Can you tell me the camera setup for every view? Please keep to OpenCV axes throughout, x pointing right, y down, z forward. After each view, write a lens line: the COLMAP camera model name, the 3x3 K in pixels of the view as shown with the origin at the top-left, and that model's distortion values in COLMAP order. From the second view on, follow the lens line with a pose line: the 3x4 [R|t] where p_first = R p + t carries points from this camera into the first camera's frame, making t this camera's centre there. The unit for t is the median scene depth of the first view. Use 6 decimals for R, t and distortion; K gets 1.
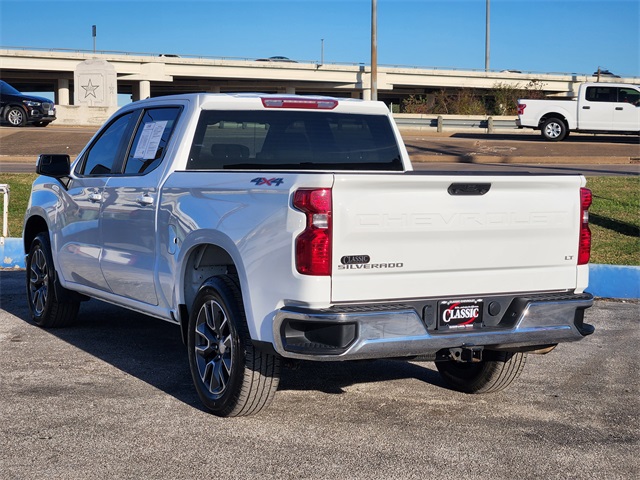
lens RADIAL K [[1292.5, 0, 301.8], [0, 1292.5, 218.1], [0, 0, 1]] dist [-0.854930, 9.289836]
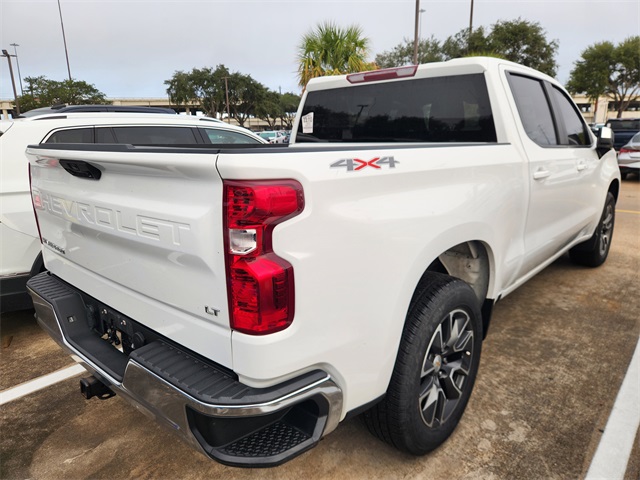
lens RADIAL K [[444.5, 0, 320.0], [0, 444.5, 240.0], [0, 0, 1]] dist [0.099422, -0.000090]
pose [[0.373095, 0.194292, -0.907221, 0.410012], [-0.031148, 0.979899, 0.197047, -0.037640], [0.927270, -0.045259, 0.371647, 1.018446]]
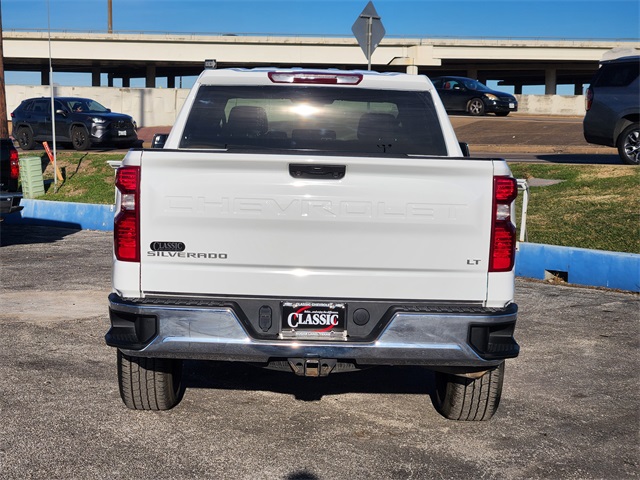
lens RADIAL K [[1292.5, 0, 301.8], [0, 1292.5, 218.1], [0, 0, 1]] dist [-0.854930, 9.289836]
pose [[0.890636, 0.043814, -0.452601, 0.502395], [-0.041435, 0.999026, 0.015174, -0.004686], [0.452825, 0.005239, 0.891584, 0.235451]]
